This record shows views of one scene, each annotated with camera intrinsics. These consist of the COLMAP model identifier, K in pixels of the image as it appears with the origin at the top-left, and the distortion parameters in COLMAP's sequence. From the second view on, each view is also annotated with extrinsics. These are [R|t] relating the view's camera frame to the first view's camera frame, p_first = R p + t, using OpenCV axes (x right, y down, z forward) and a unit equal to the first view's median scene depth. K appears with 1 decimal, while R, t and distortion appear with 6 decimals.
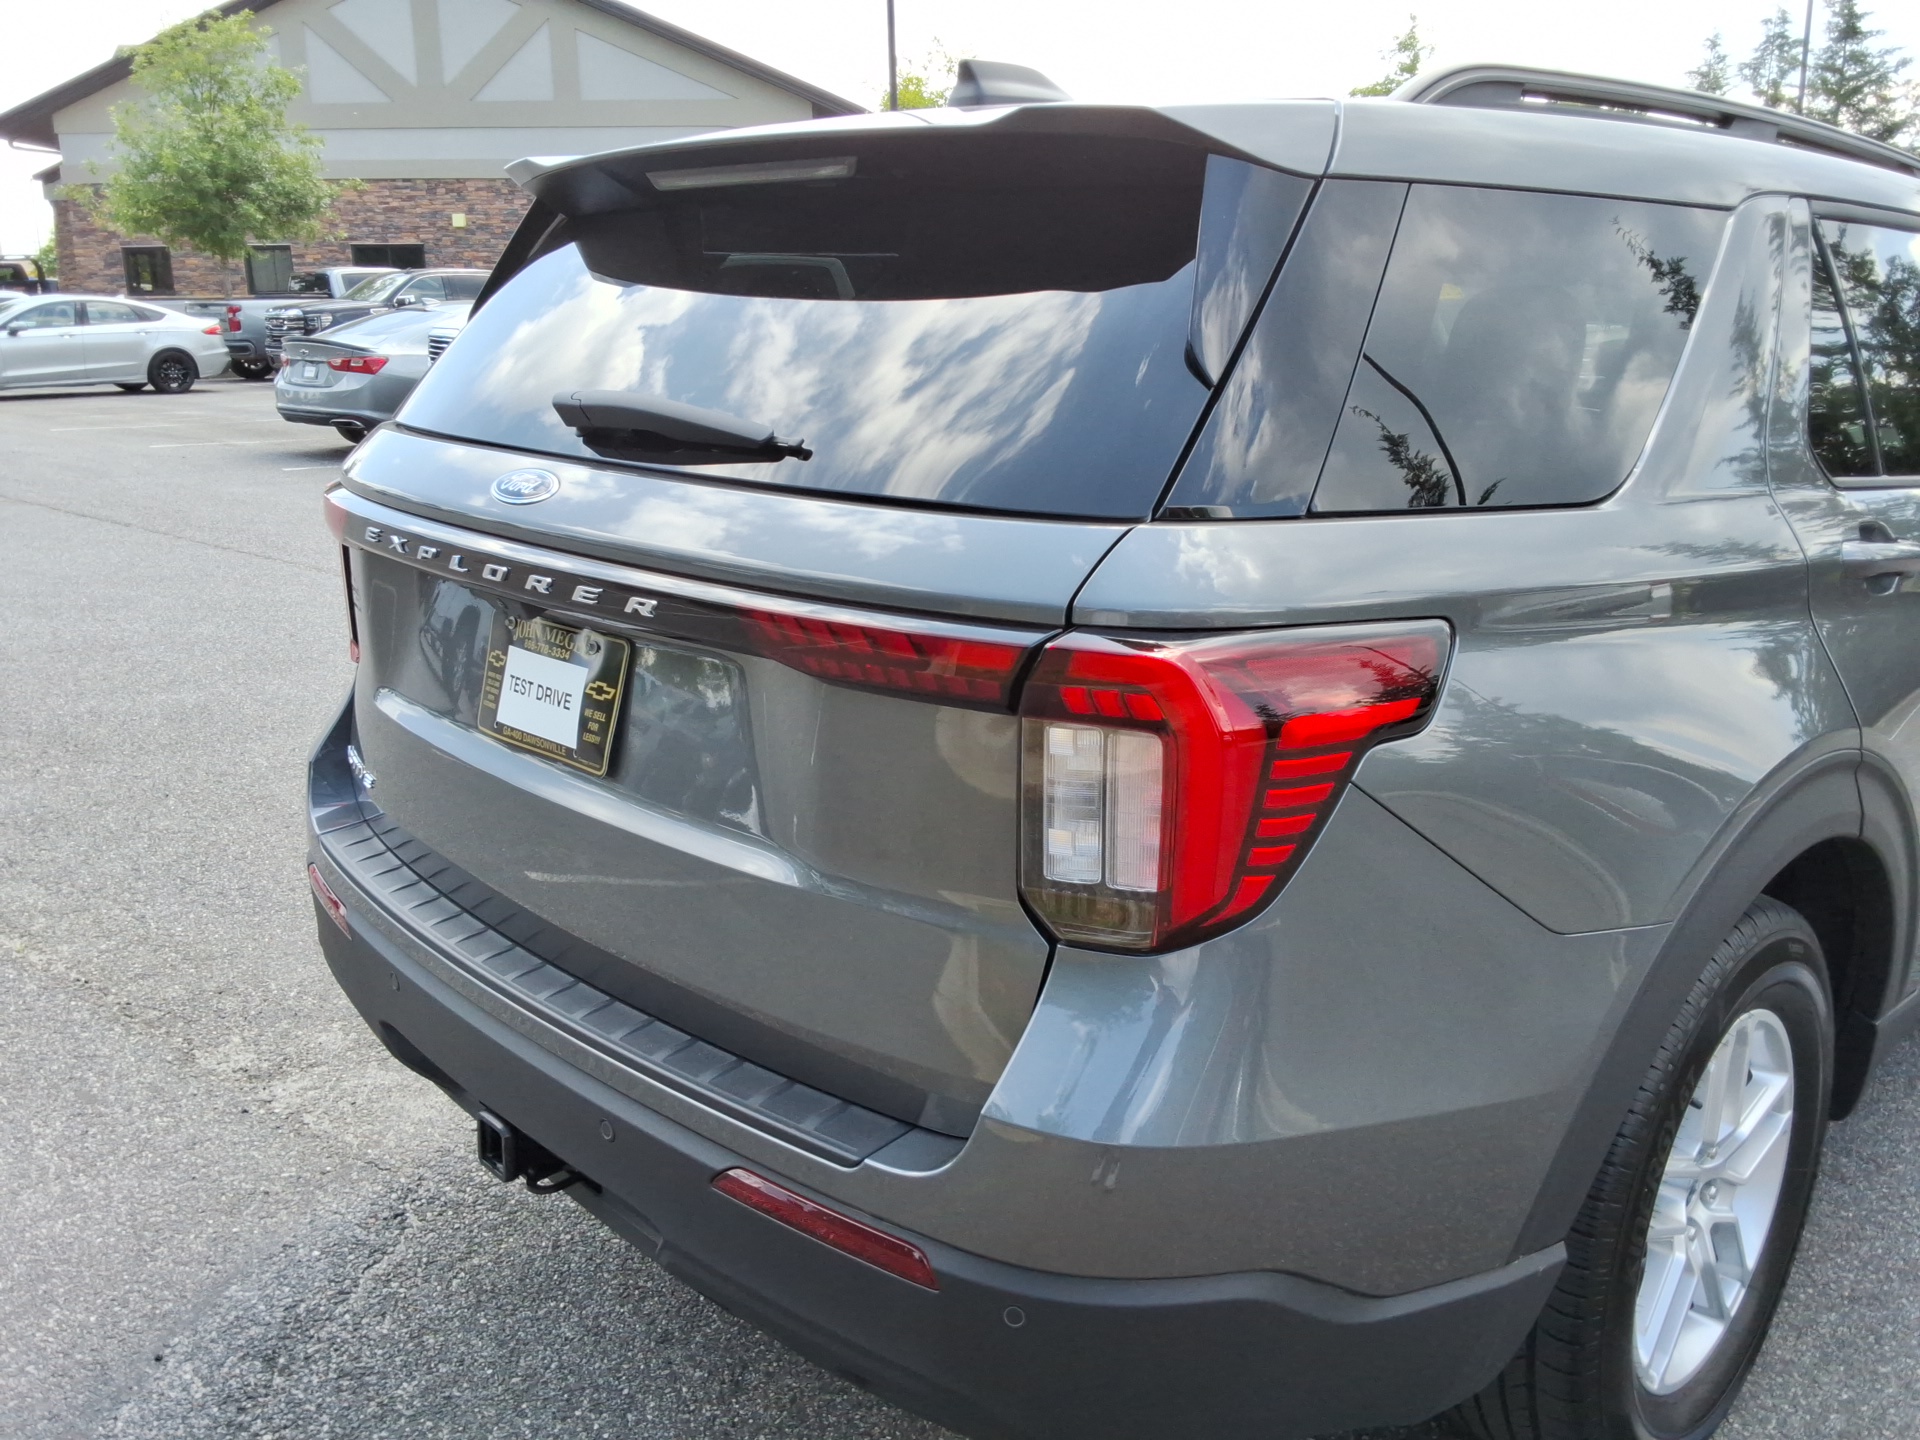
lens RADIAL K [[1541.8, 0, 976.2], [0, 1541.8, 717.6], [0, 0, 1]] dist [0.094833, -0.145167]
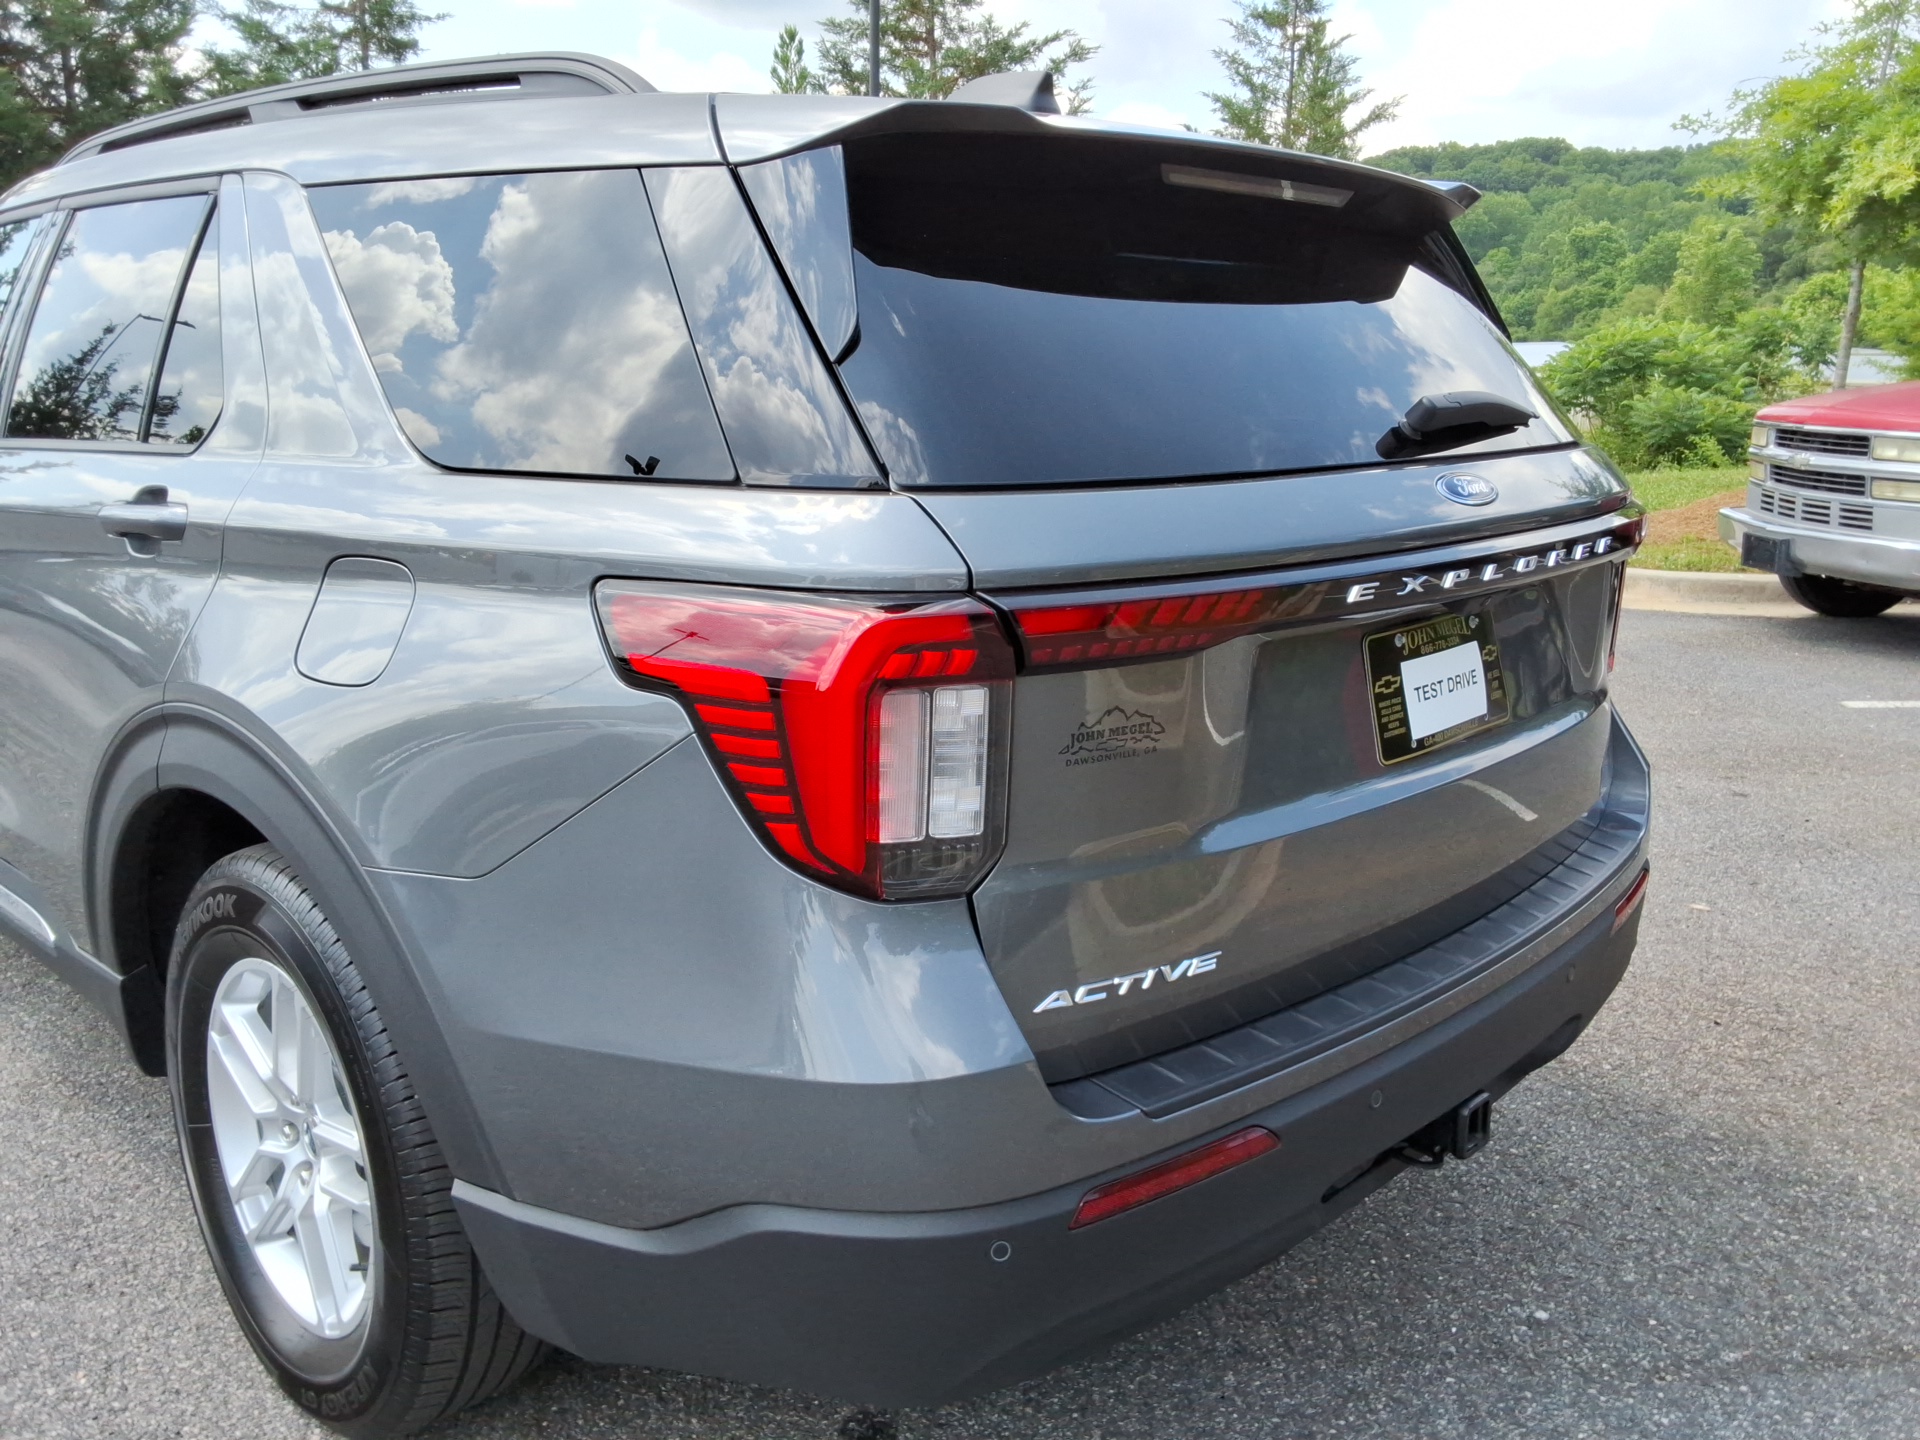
lens RADIAL K [[1541.8, 0, 970.1], [0, 1541.8, 711.9], [0, 0, 1]] dist [0.094833, -0.145167]
pose [[-0.040635, -0.250019, 0.967388, -0.127835], [0.232281, 0.939298, 0.252516, -0.033694], [-0.971800, 0.234966, 0.019906, 0.128917]]
